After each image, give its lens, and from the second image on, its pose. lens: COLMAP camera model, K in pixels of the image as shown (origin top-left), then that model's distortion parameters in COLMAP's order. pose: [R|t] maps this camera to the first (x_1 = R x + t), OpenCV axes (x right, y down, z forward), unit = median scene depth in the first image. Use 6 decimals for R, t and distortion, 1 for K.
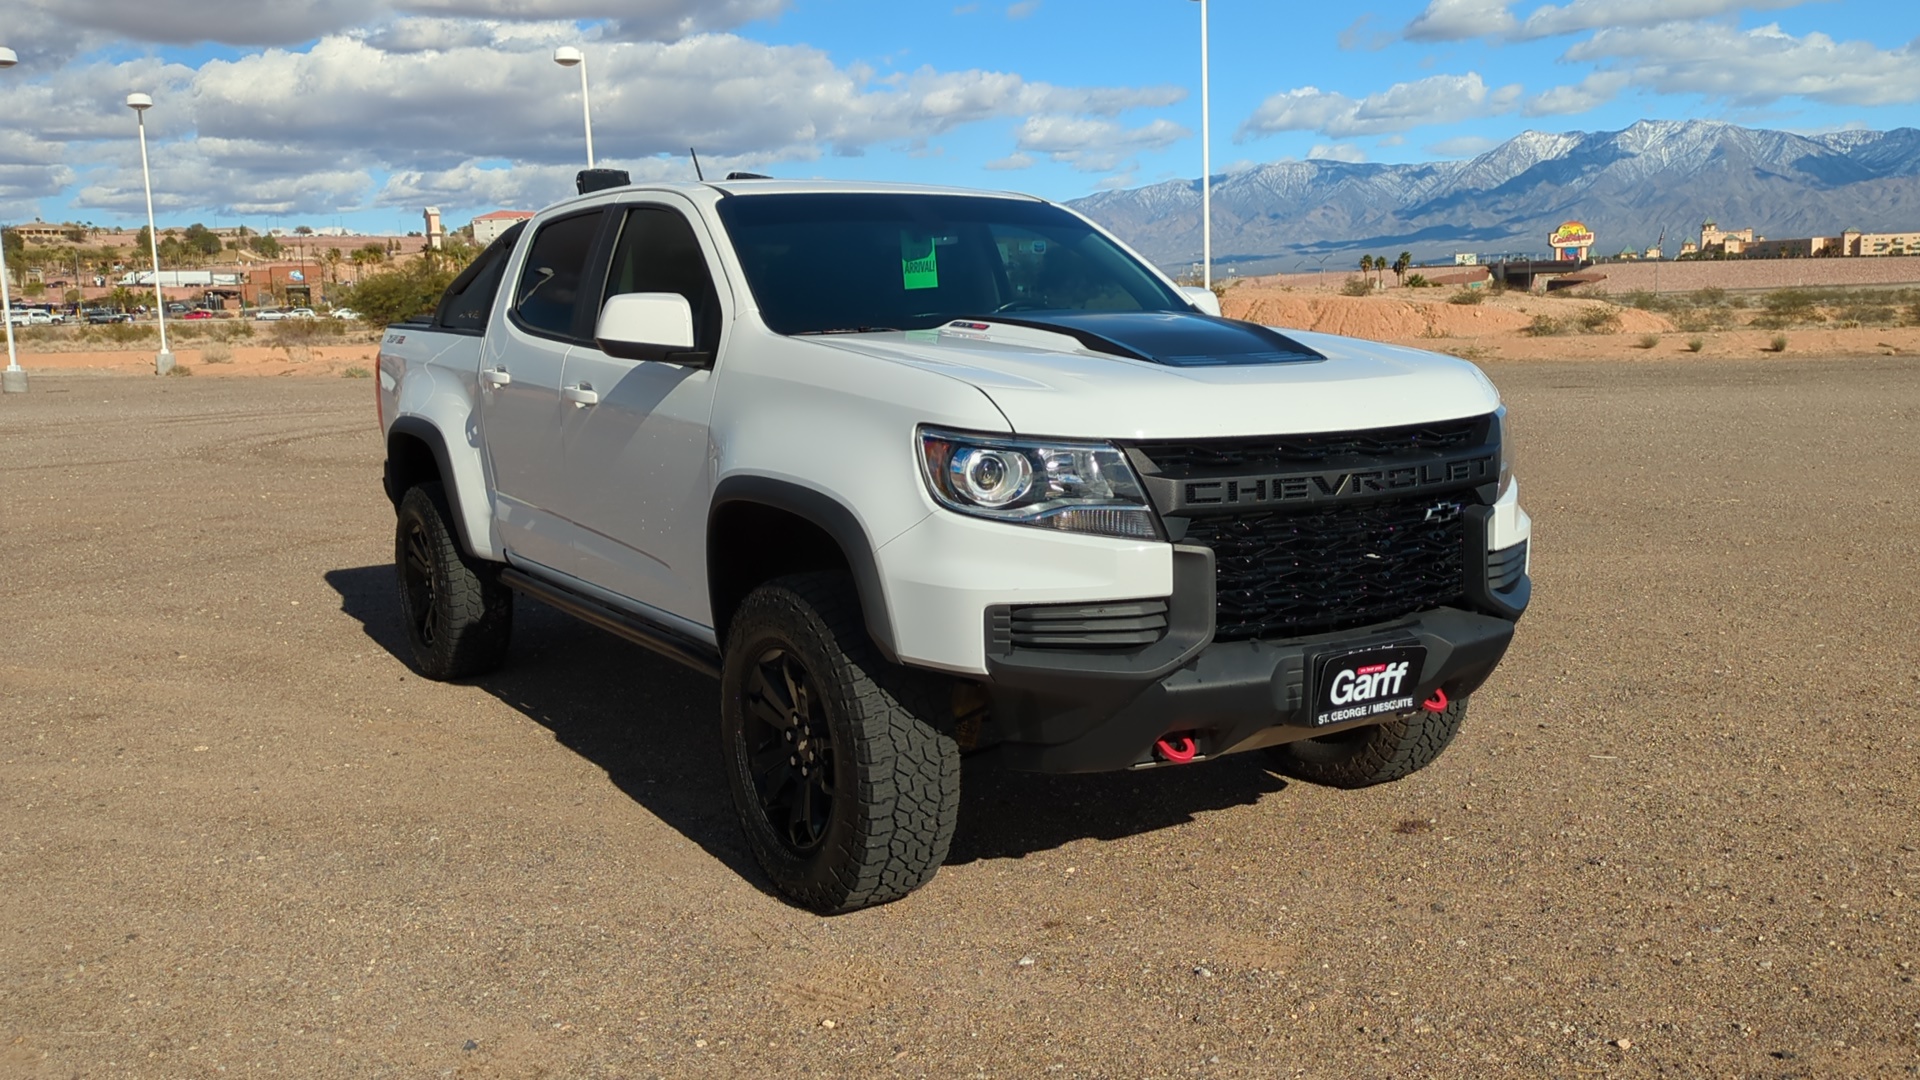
lens RADIAL K [[1644.2, 0, 977.7], [0, 1644.2, 545.7], [0, 0, 1]] dist [0.085340, -0.123480]
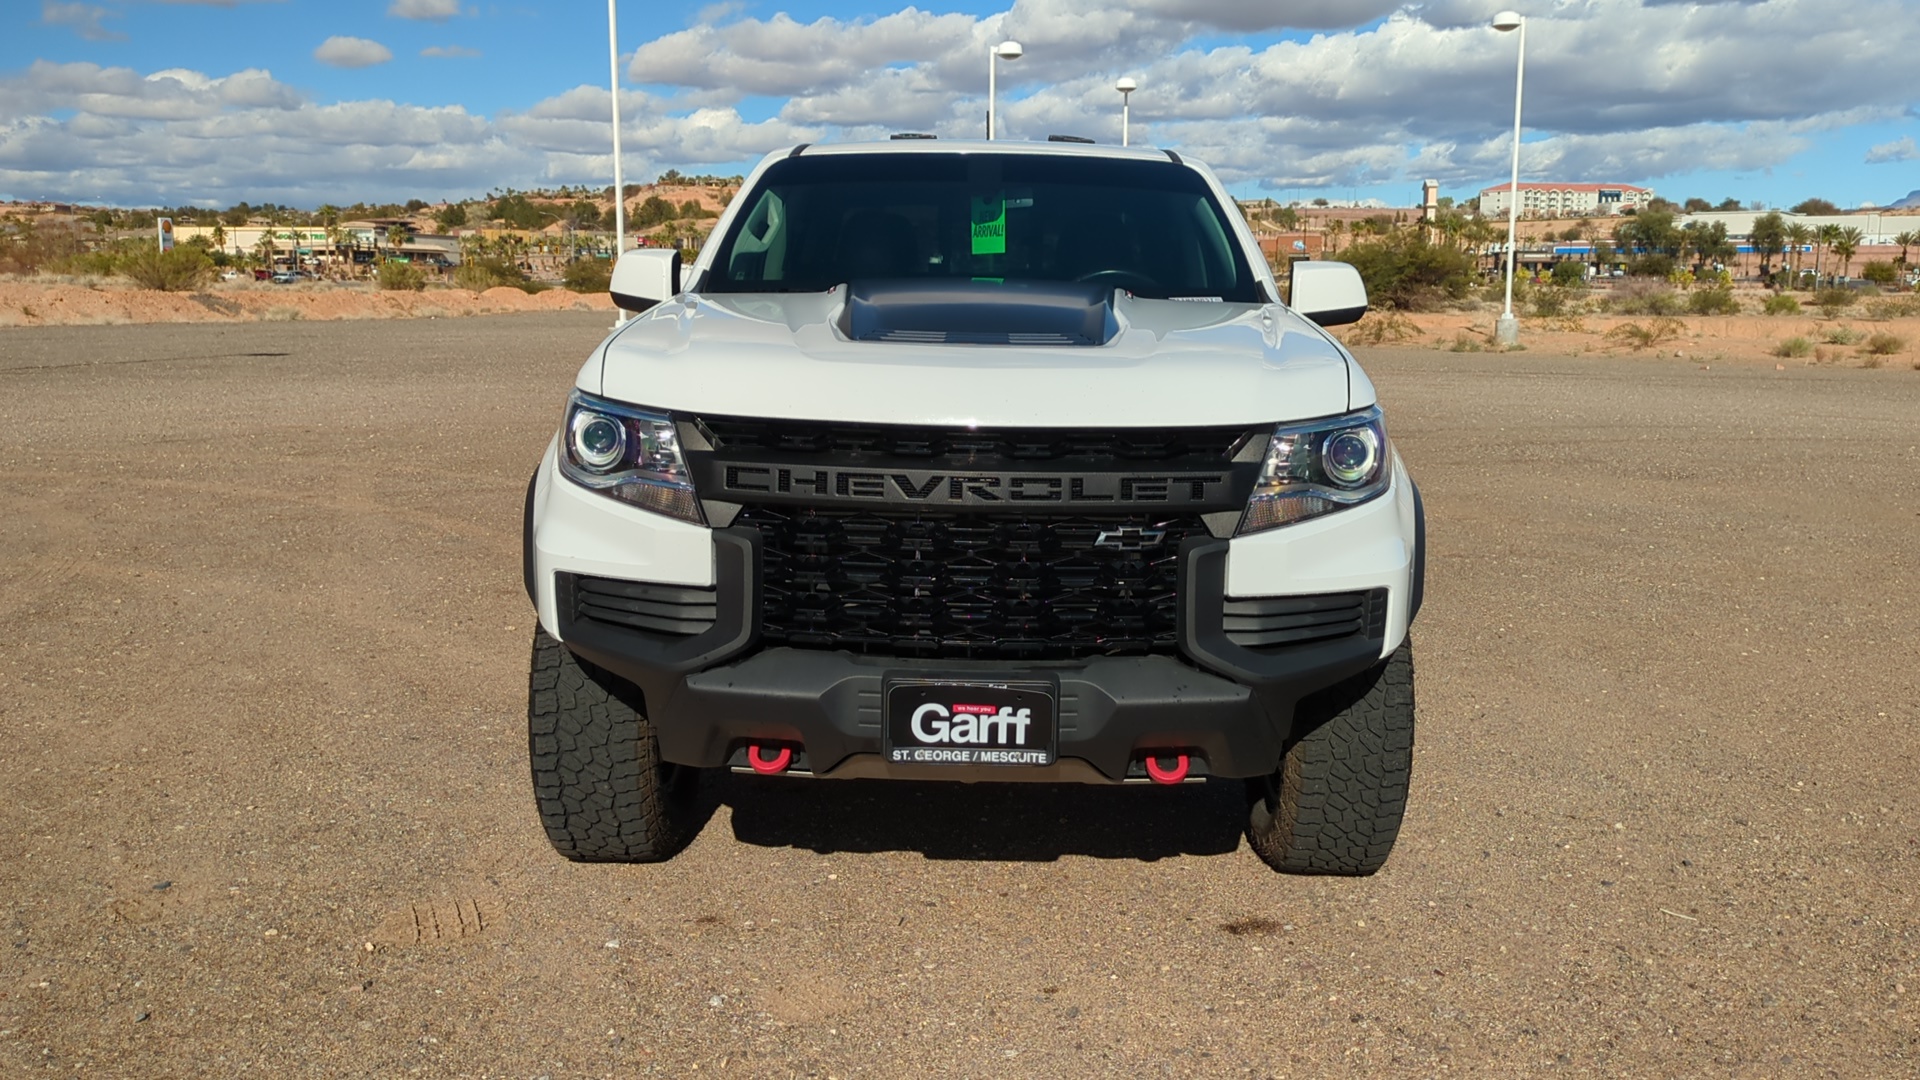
lens RADIAL K [[1644.2, 0, 977.7], [0, 1644.2, 545.7], [0, 0, 1]] dist [0.085340, -0.123480]
pose [[0.836614, 0.121569, -0.534133, 0.681548], [-0.112955, 0.992394, 0.048948, -0.050253], [0.536021, 0.019382, 0.843982, 0.284332]]
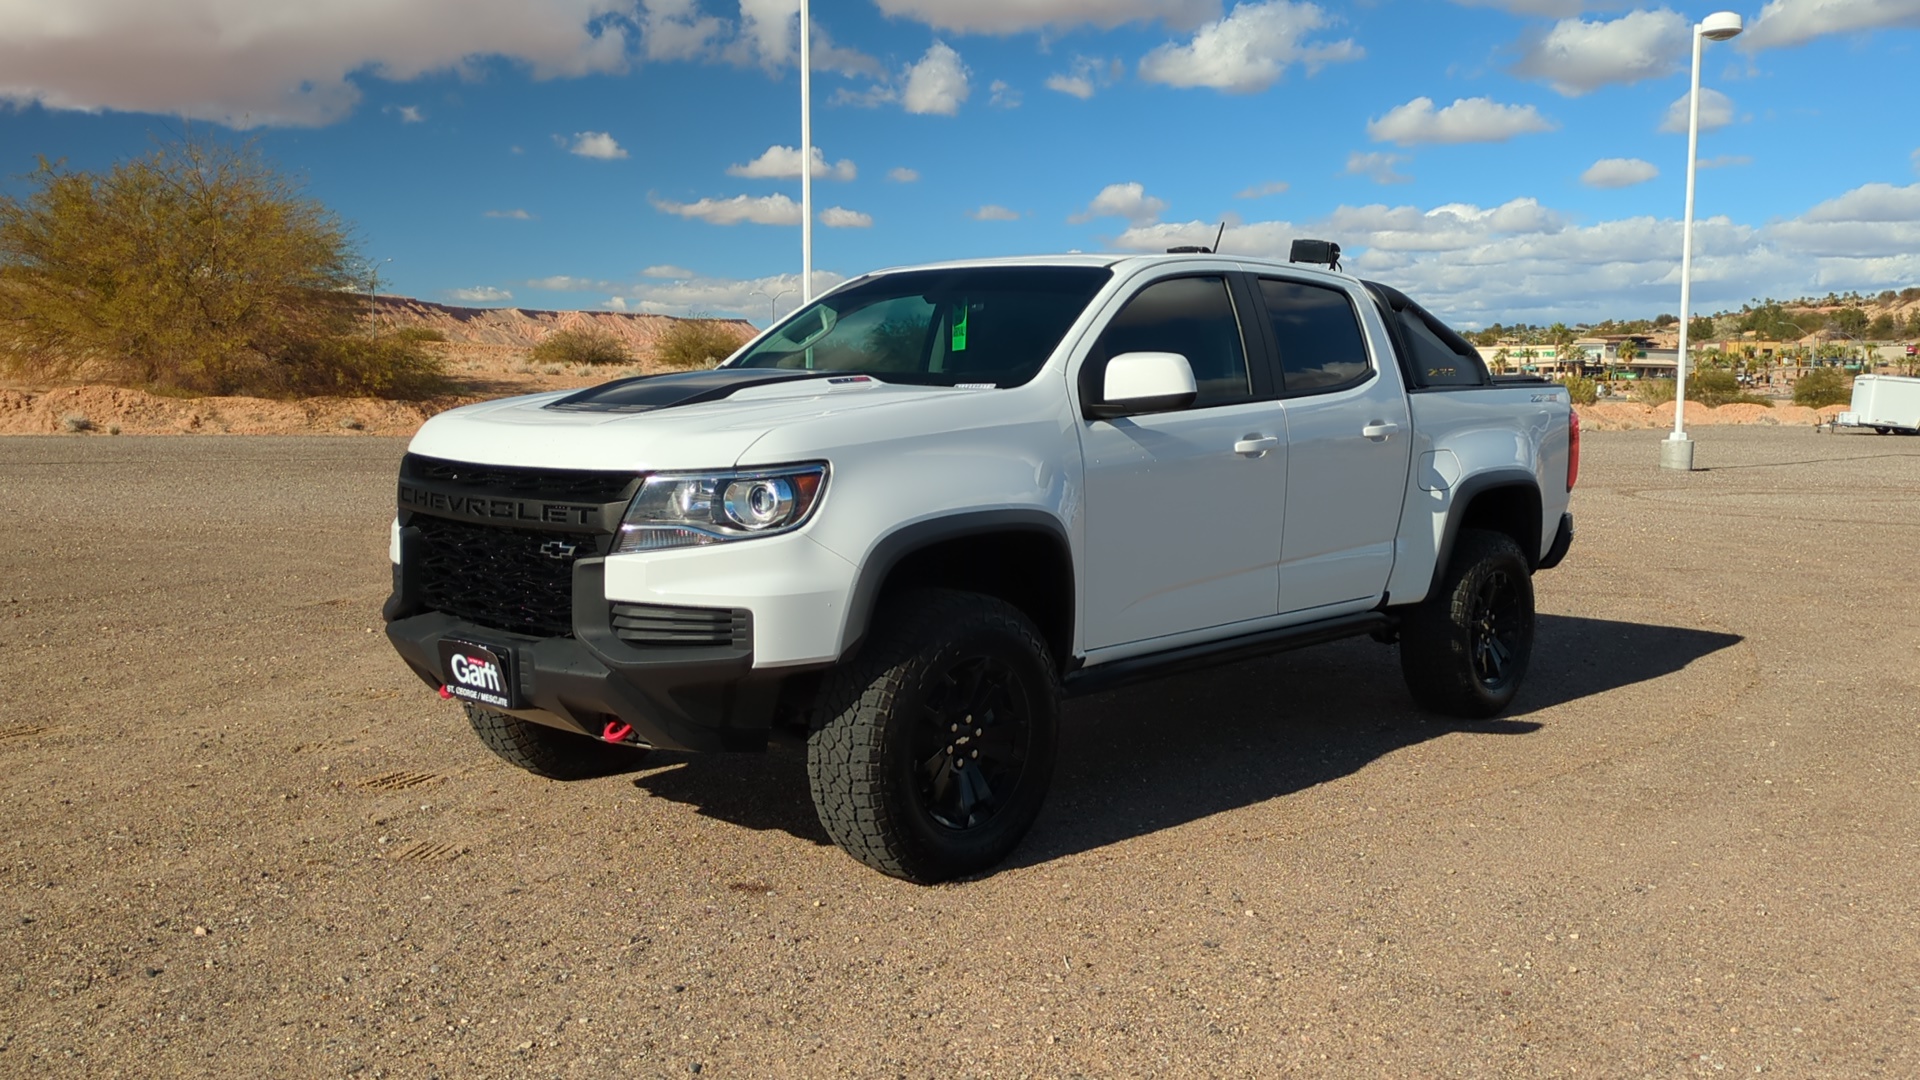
lens RADIAL K [[1644.2, 0, 977.7], [0, 1644.2, 545.7], [0, 0, 1]] dist [0.085340, -0.123480]
pose [[0.277439, 0.122811, -0.952861, 1.489436], [-0.157550, 0.984185, 0.080976, -0.165769], [0.947737, 0.127657, 0.292401, 0.982441]]
